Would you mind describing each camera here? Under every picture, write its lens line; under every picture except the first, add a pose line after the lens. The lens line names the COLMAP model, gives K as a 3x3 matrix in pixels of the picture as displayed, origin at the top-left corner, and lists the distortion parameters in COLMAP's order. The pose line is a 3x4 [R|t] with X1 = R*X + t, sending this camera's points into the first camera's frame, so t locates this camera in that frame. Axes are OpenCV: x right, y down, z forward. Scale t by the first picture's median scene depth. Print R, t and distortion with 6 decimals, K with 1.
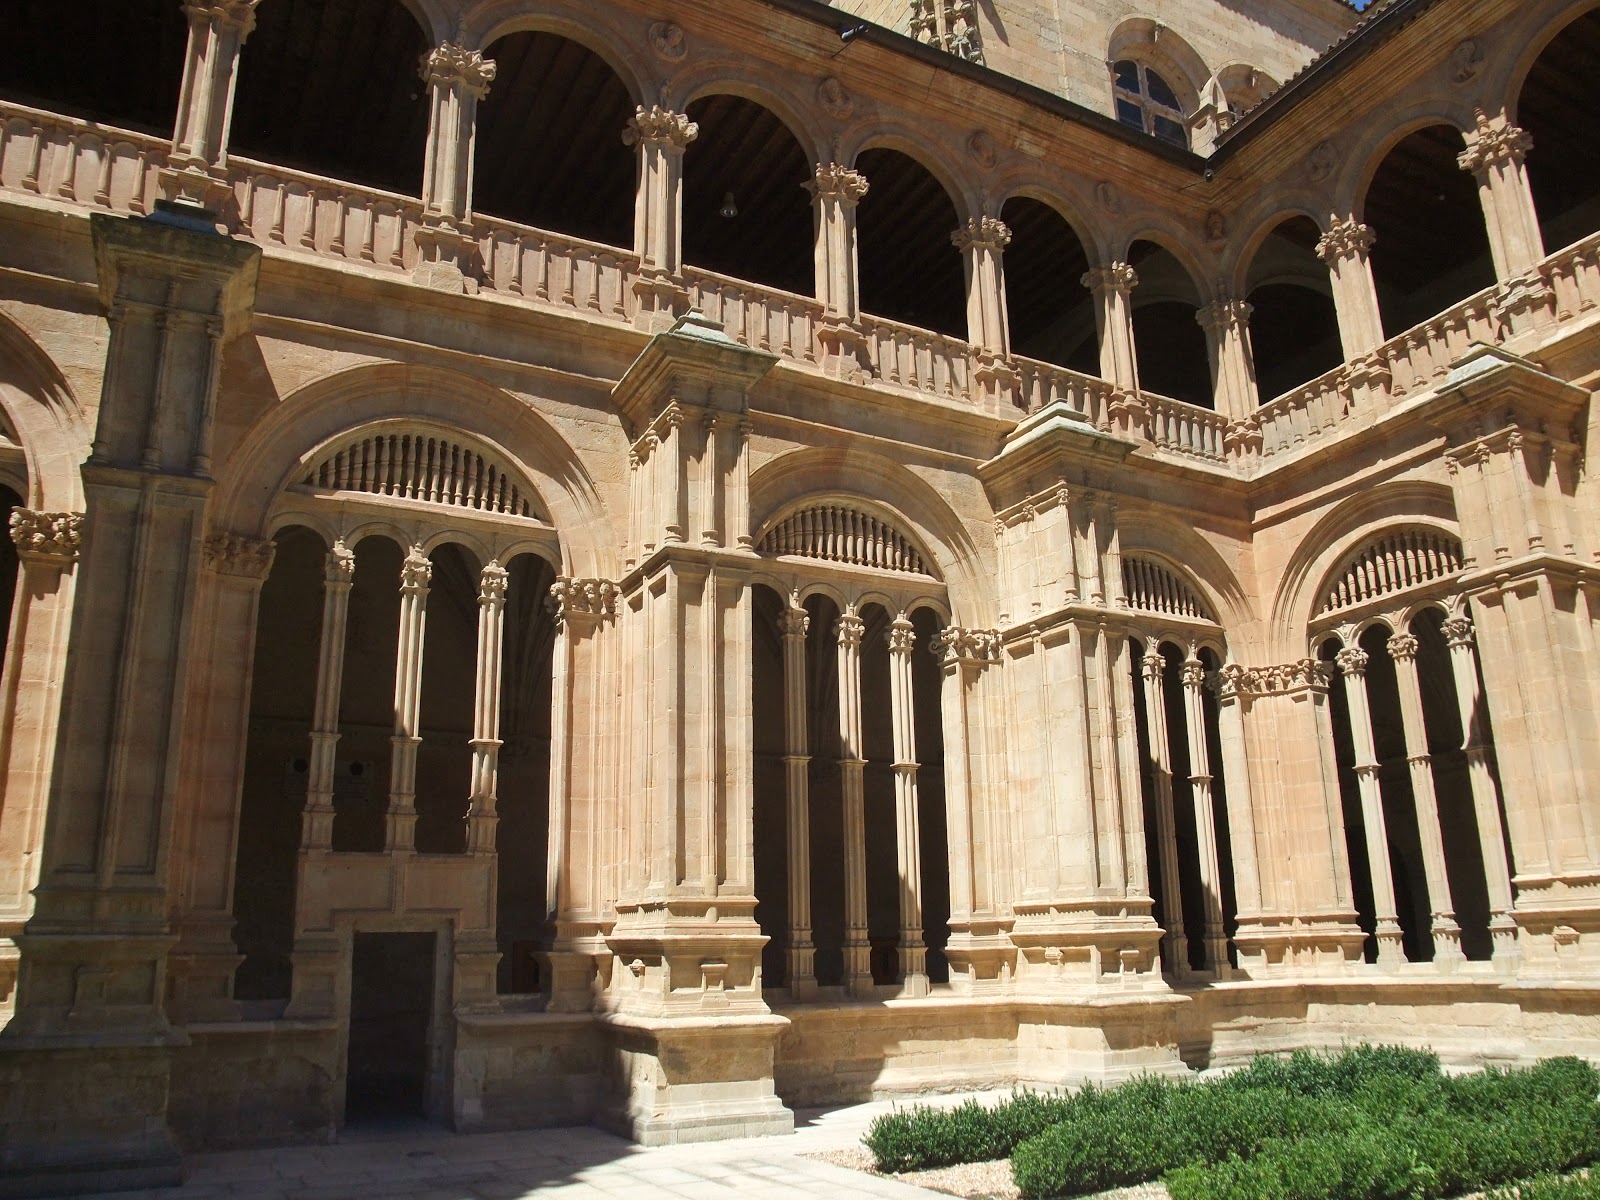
lens RADIAL K [[1201.5, 0, 802.5], [0, 1201.5, 641.3], [0, 0, 1]] dist [-0.101255, -0.002684]
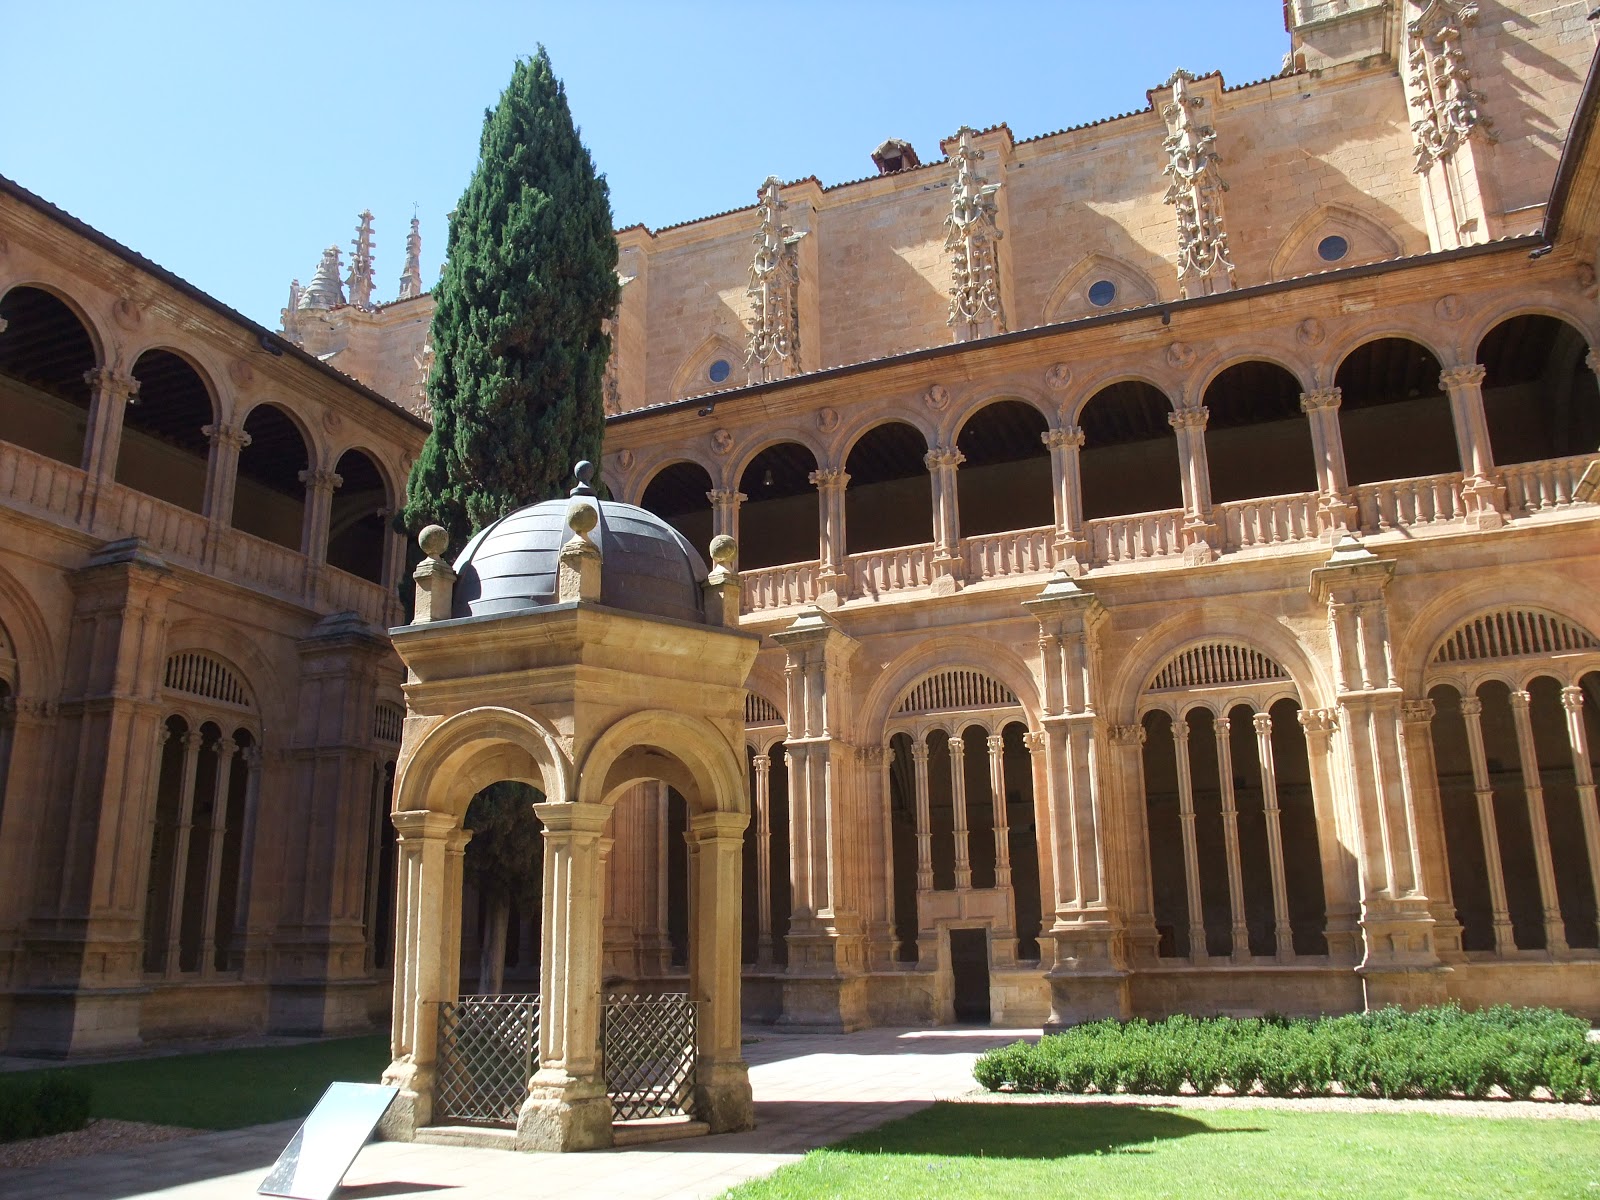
lens RADIAL K [[1201.5, 0, 802.5], [0, 1201.5, 641.3], [0, 0, 1]] dist [-0.101255, -0.002684]
pose [[0.625852, -0.178182, -0.759316, 1.109507], [0.193430, 0.978599, -0.070208, -0.145306], [0.755576, -0.102935, 0.646924, -0.480888]]
